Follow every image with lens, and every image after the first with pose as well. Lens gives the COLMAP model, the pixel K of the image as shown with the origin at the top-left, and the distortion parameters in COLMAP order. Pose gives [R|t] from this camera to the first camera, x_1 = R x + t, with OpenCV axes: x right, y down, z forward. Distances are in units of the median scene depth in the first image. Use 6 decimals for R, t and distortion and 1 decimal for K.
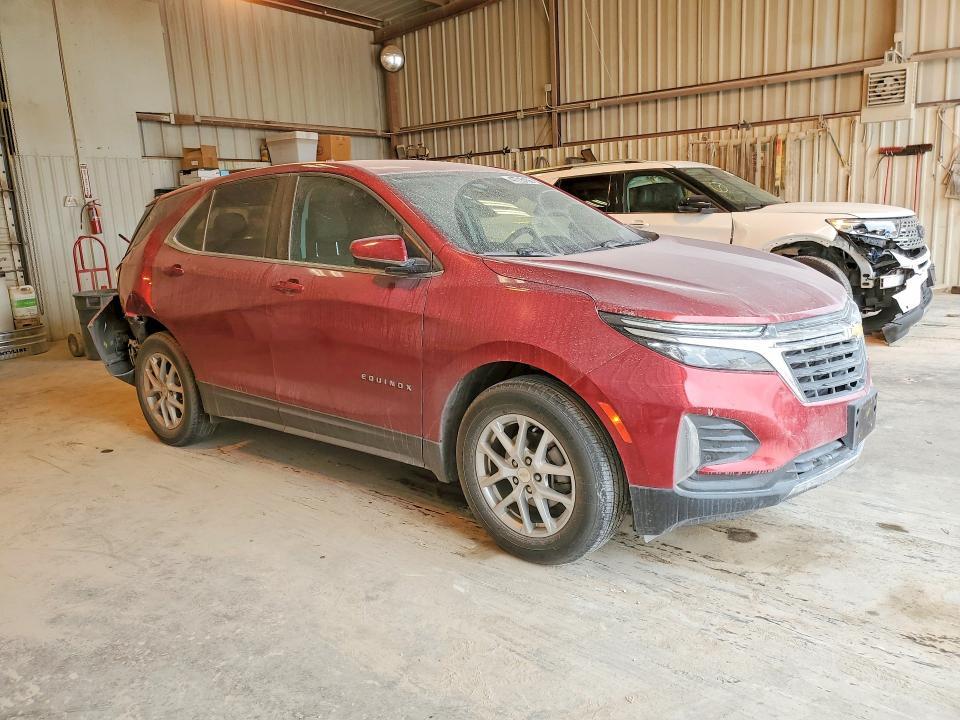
lens RADIAL K [[750.2, 0, 477.6], [0, 750.2, 363.1], [0, 0, 1]] dist [0.011797, 0.009105]
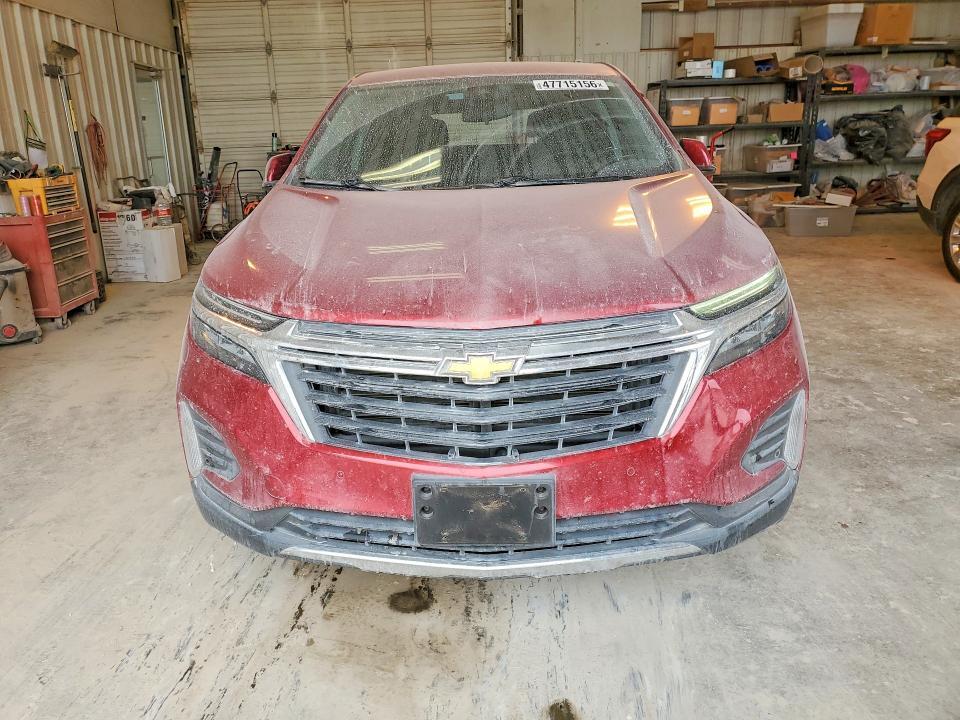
lens RADIAL K [[750.2, 0, 447.2], [0, 750.2, 348.5], [0, 0, 1]] dist [0.011797, 0.009105]
pose [[0.604474, 0.252417, -0.755577, 0.878905], [-0.153866, 0.967607, 0.200155, -0.167351], [0.781624, -0.004731, 0.623732, 0.571445]]
